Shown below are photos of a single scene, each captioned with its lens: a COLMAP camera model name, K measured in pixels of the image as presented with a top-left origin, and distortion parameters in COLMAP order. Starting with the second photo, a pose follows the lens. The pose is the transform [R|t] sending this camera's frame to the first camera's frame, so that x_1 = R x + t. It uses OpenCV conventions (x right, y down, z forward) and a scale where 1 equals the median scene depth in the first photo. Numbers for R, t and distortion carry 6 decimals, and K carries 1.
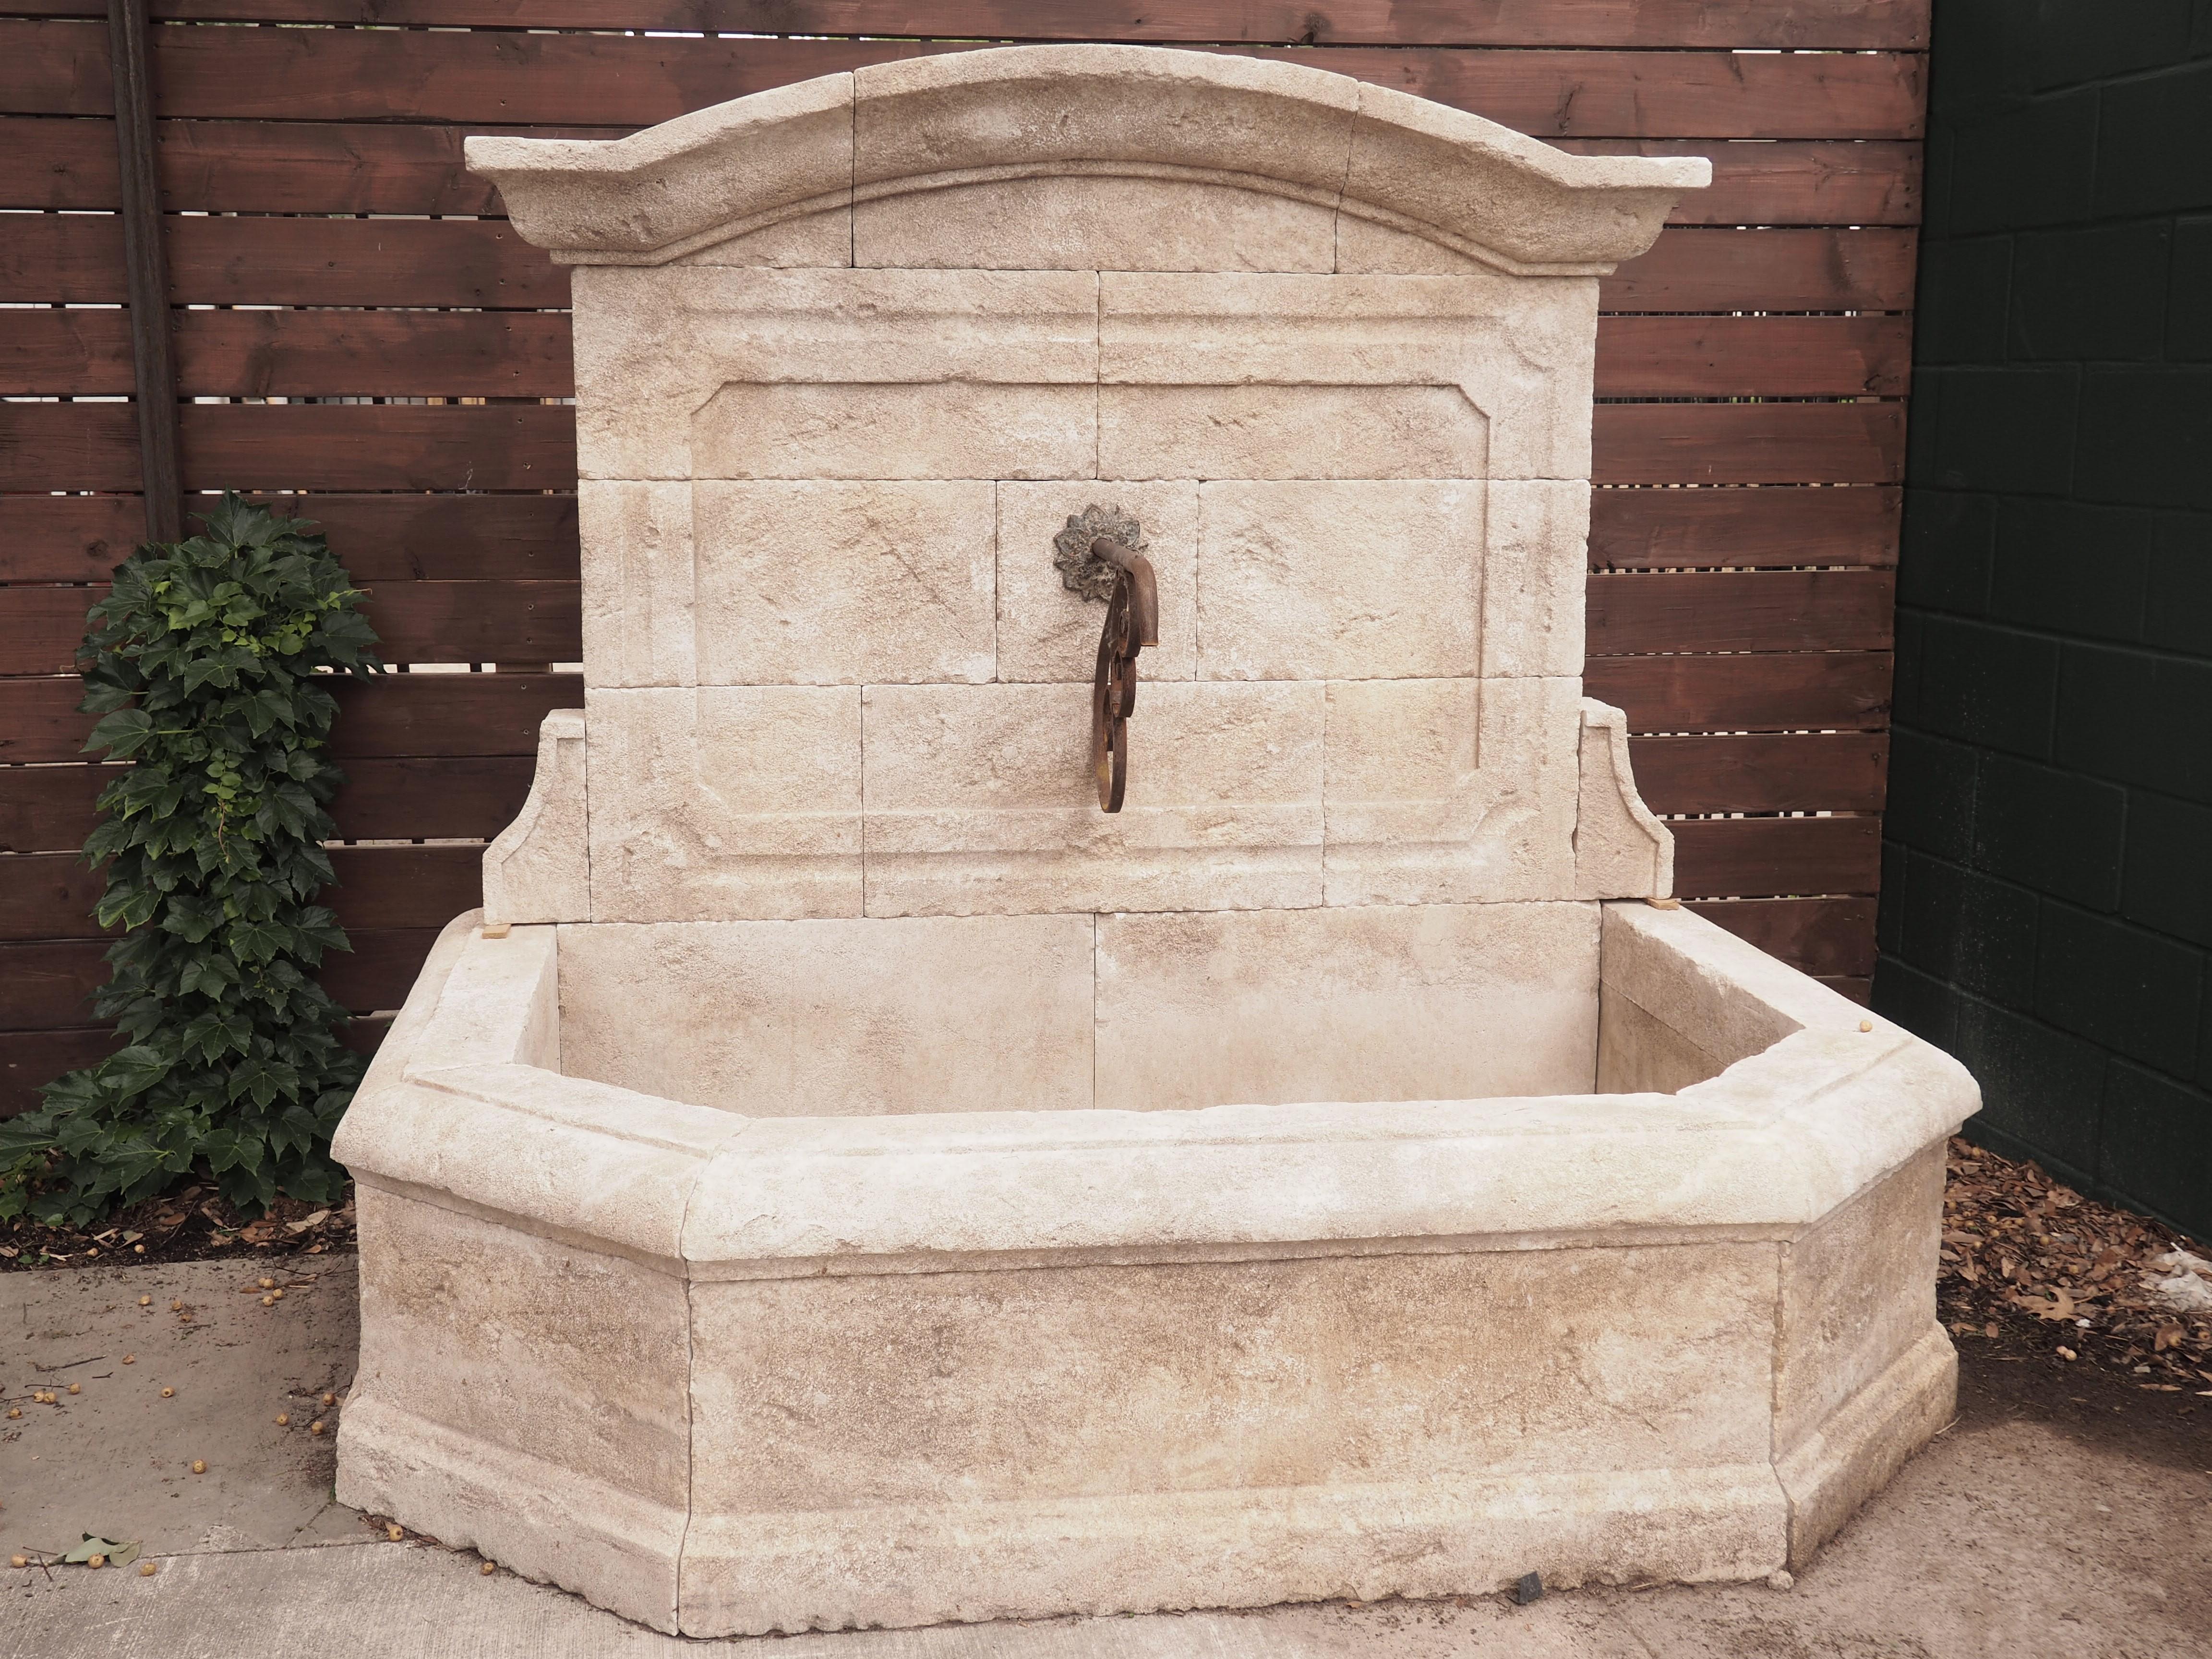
lens RADIAL K [[2429.2, 0, 1126.7], [0, 2429.2, 866.1], [0, 0, 1]] dist [0.002268, 0.000000]
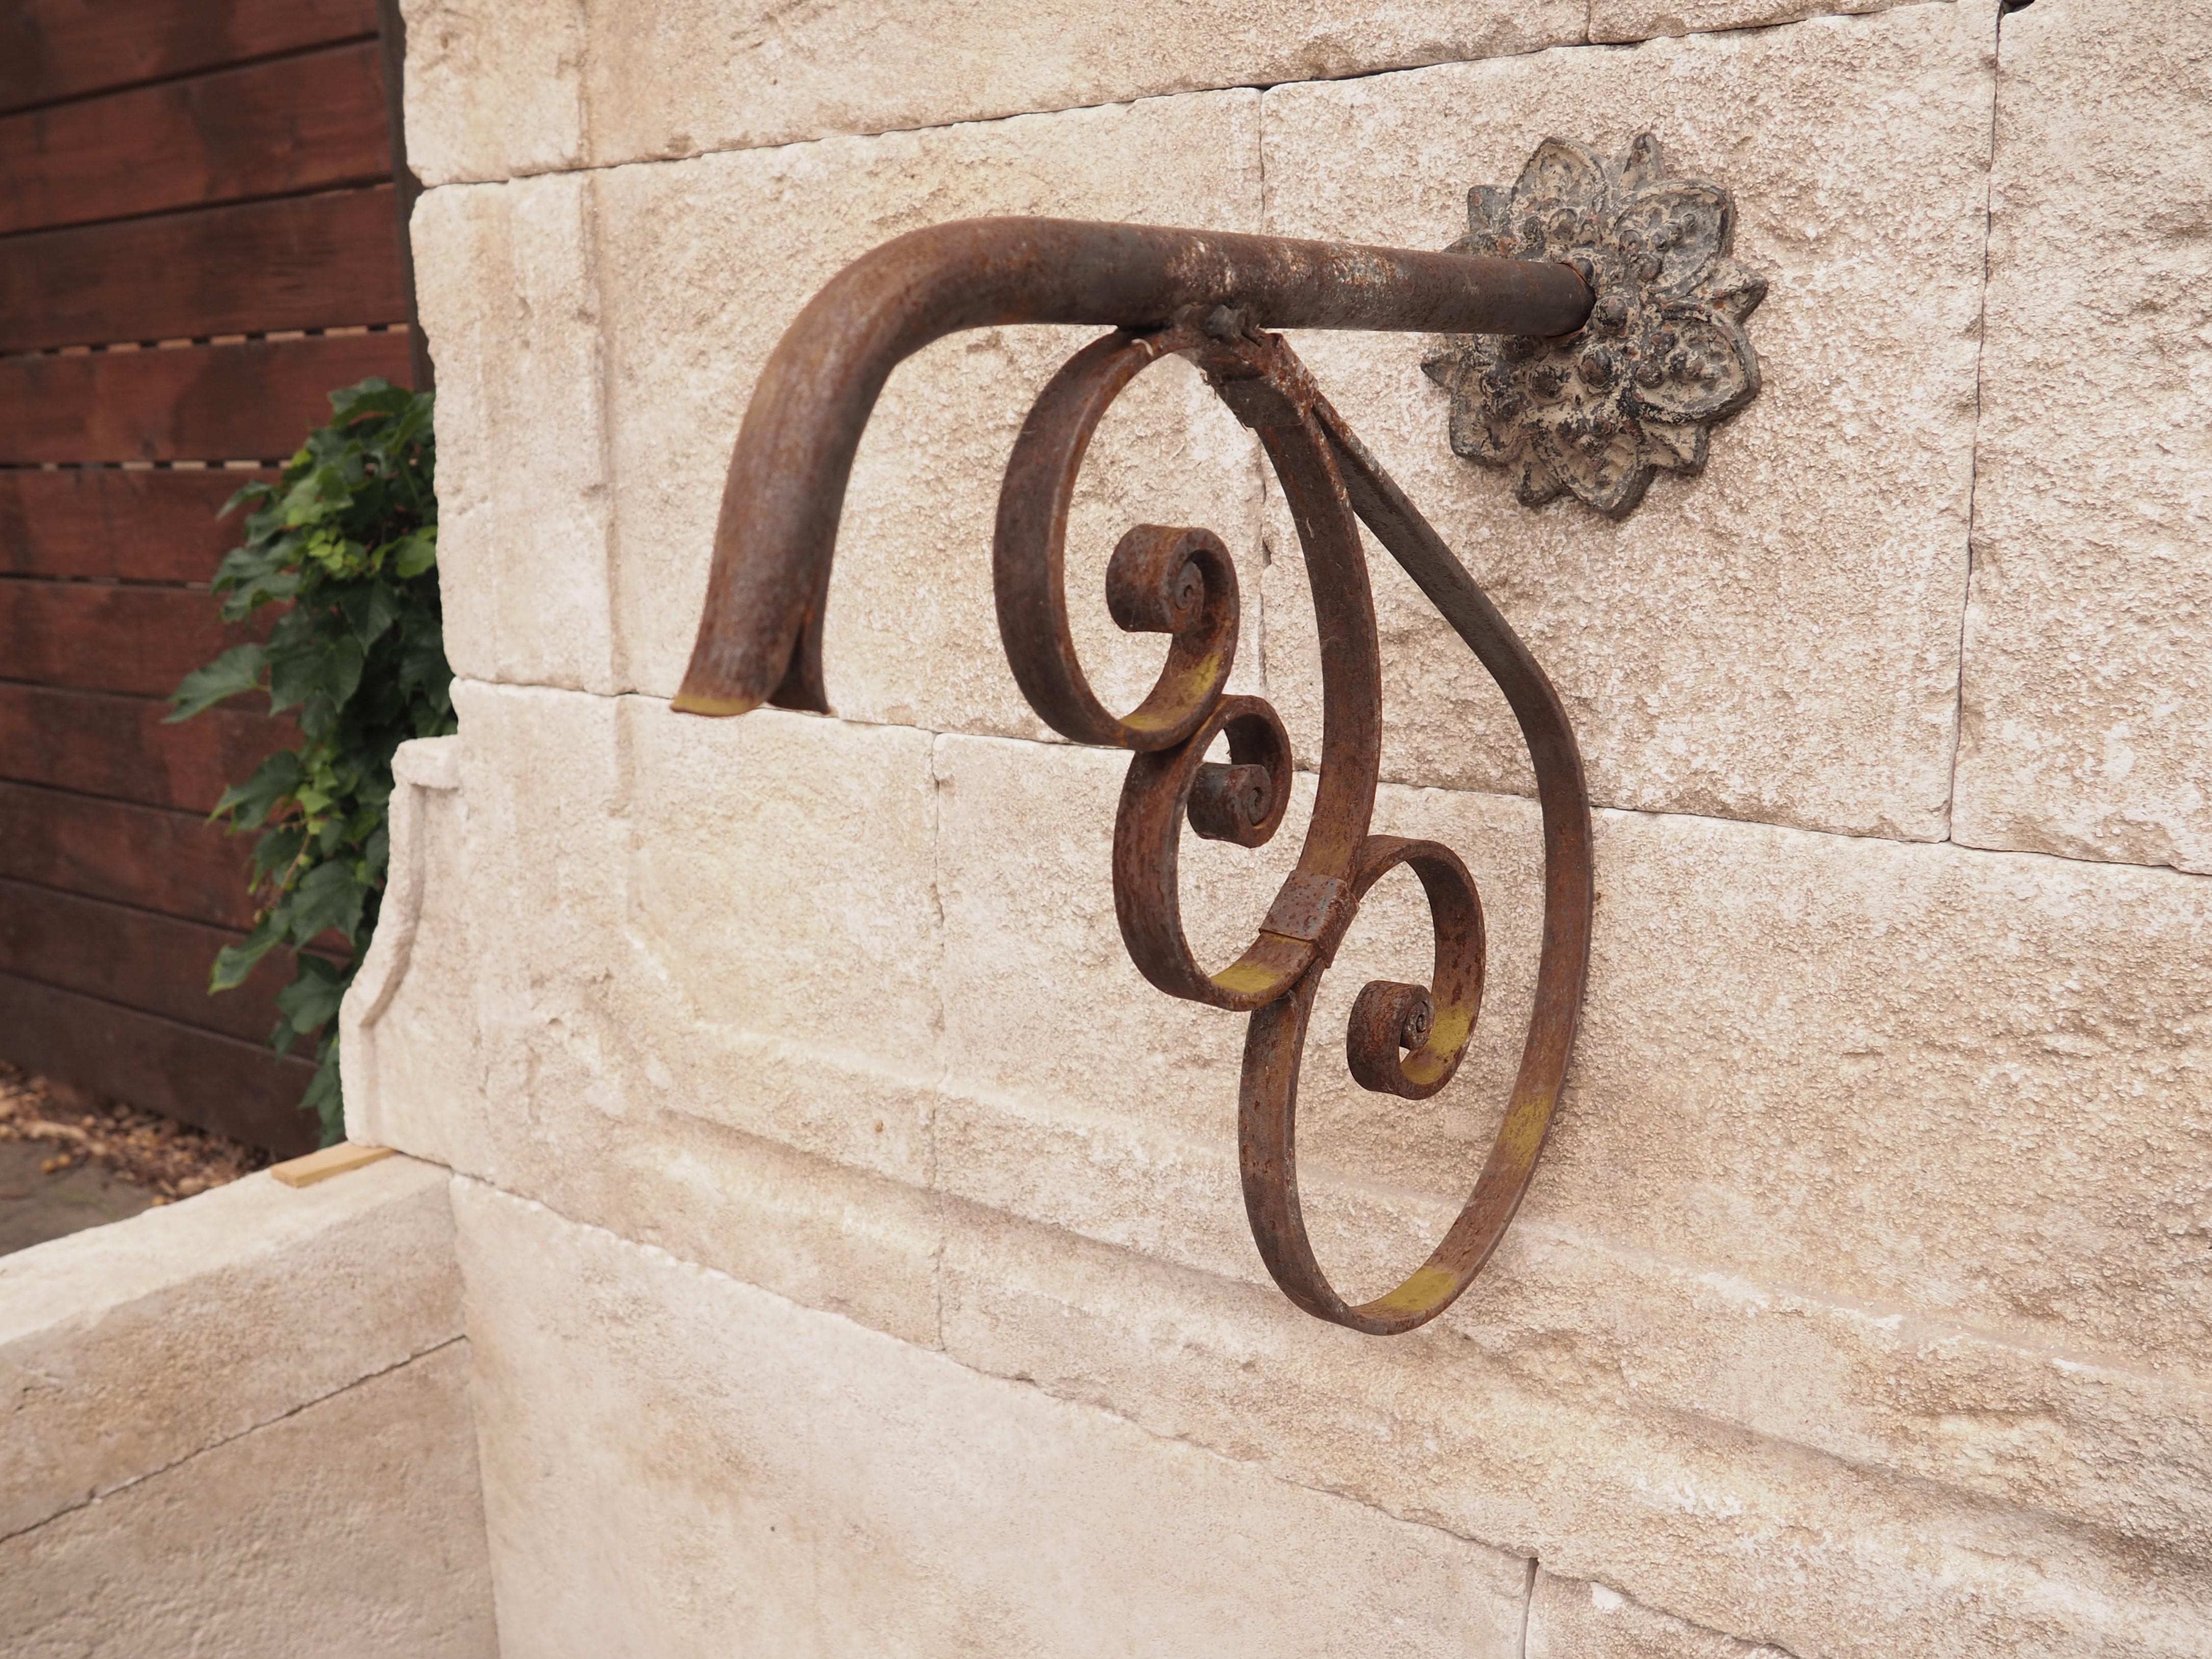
lens RADIAL K [[2003.0, 0, 1067.1], [0, 2003.0, 827.3], [0, 0, 1]] dist [-0.058896, 0.023993]
pose [[0.704325, 0.132753, -0.697354, 0.109286], [-0.114125, 0.990756, 0.073341, -0.084713], [0.700644, 0.027930, 0.712964, 0.813678]]
